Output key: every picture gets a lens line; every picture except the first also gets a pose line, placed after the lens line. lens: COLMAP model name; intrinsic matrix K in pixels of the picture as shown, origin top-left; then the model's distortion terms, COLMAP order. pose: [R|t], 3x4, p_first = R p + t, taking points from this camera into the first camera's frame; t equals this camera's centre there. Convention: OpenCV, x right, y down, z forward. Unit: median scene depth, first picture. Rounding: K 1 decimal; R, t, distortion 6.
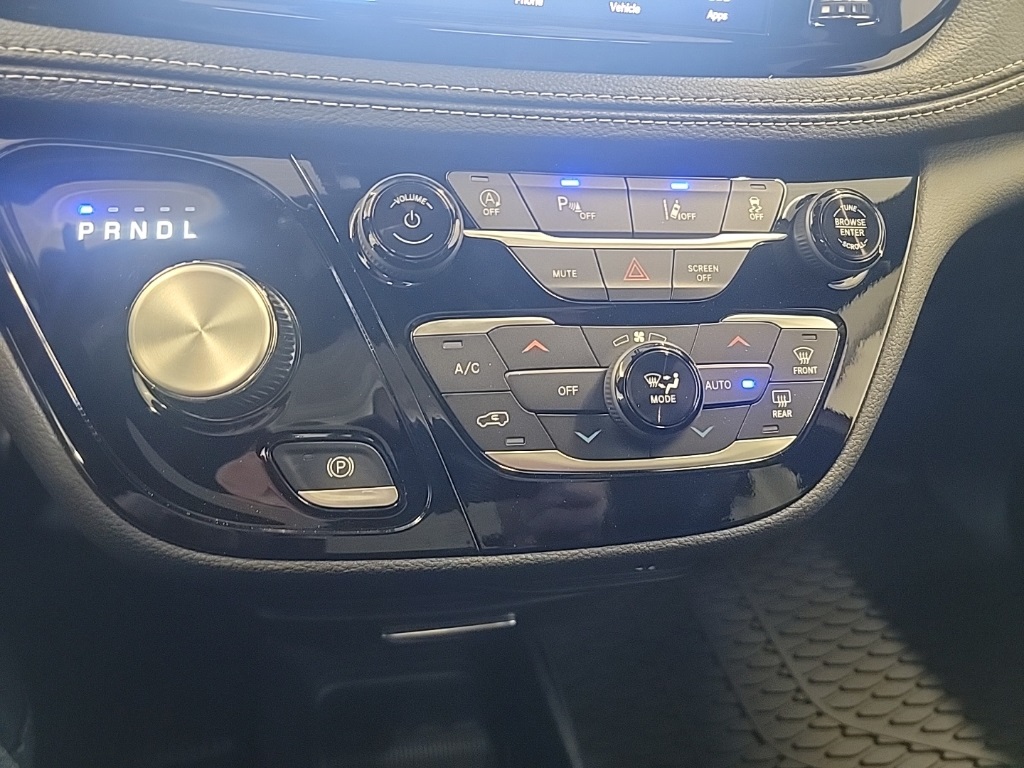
lens RADIAL K [[702.8, 0, 514.9], [0, 702.8, 383.1], [0, 0, 1]] dist [0.039053, -0.029848]
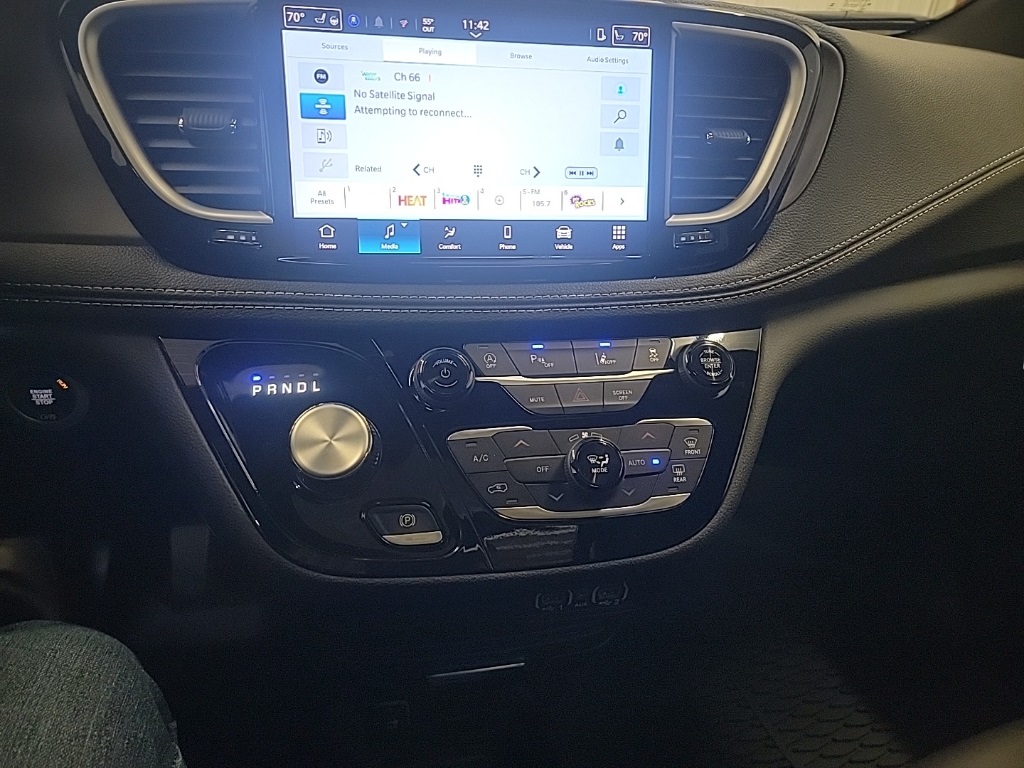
lens RADIAL K [[702.8, 0, 512.9], [0, 702.8, 390.2], [0, 0, 1]] dist [0.039053, -0.029848]
pose [[0.998473, -0.054579, -0.008516, 0.030039], [0.051968, 0.980371, -0.190187, 0.137285], [0.018729, 0.189454, 0.981711, -0.641154]]
